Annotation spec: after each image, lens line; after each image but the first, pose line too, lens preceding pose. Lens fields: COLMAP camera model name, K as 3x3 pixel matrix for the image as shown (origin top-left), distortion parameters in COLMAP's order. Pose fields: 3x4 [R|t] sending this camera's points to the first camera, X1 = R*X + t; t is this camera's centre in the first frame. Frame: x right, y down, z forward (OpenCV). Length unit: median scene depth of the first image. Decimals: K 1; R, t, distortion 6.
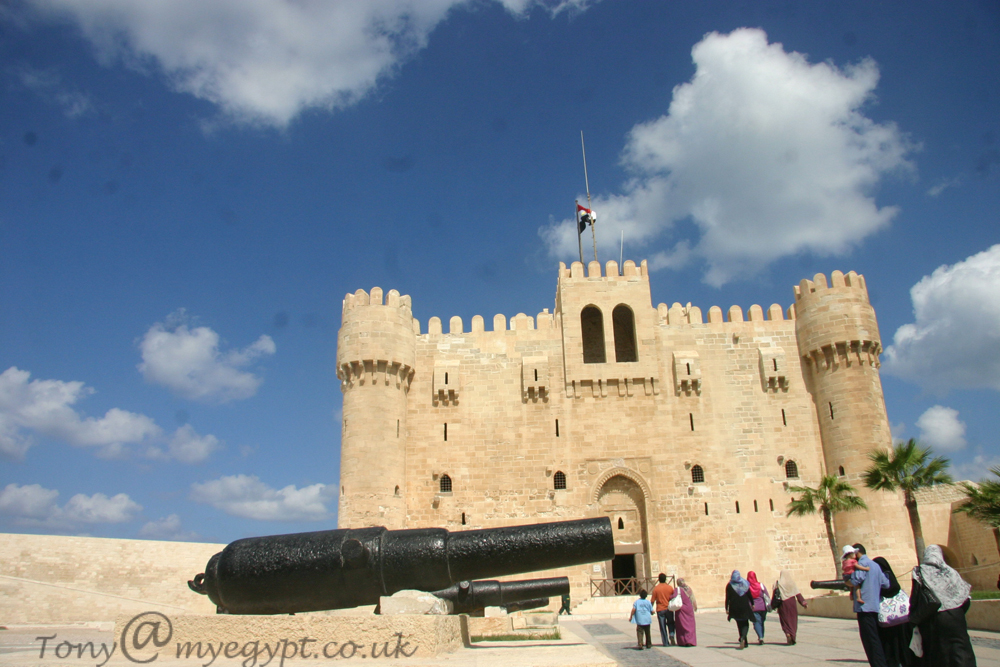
lens RADIAL K [[753.6, 0, 500.0], [0, 753.6, 333.5], [0, 0, 1]] dist [-0.186659, 0.096775]
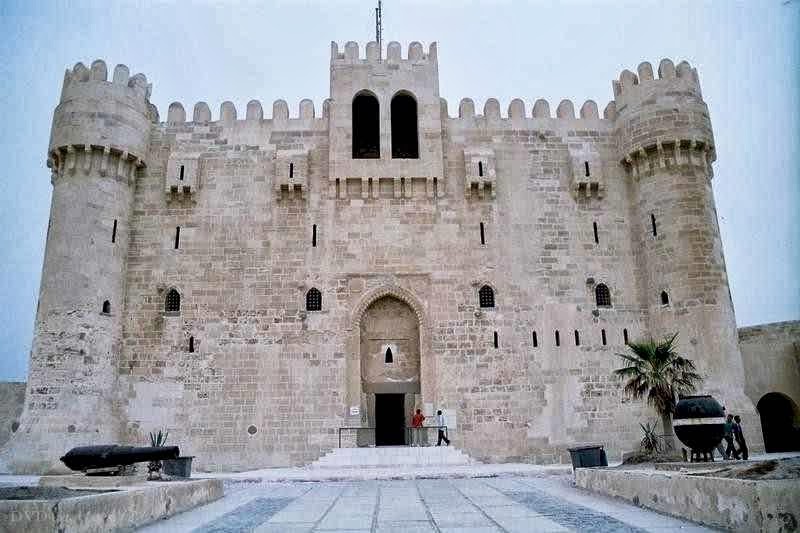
lens RADIAL K [[602.9, 0, 400.0], [0, 602.9, 266.5], [0, 0, 1]] dist [-0.186659, 0.096775]
pose [[0.997985, 0.020733, 0.059974, 0.129964], [-0.026347, 0.995186, 0.094392, 0.095758], [-0.057729, -0.095782, 0.993727, 0.351963]]
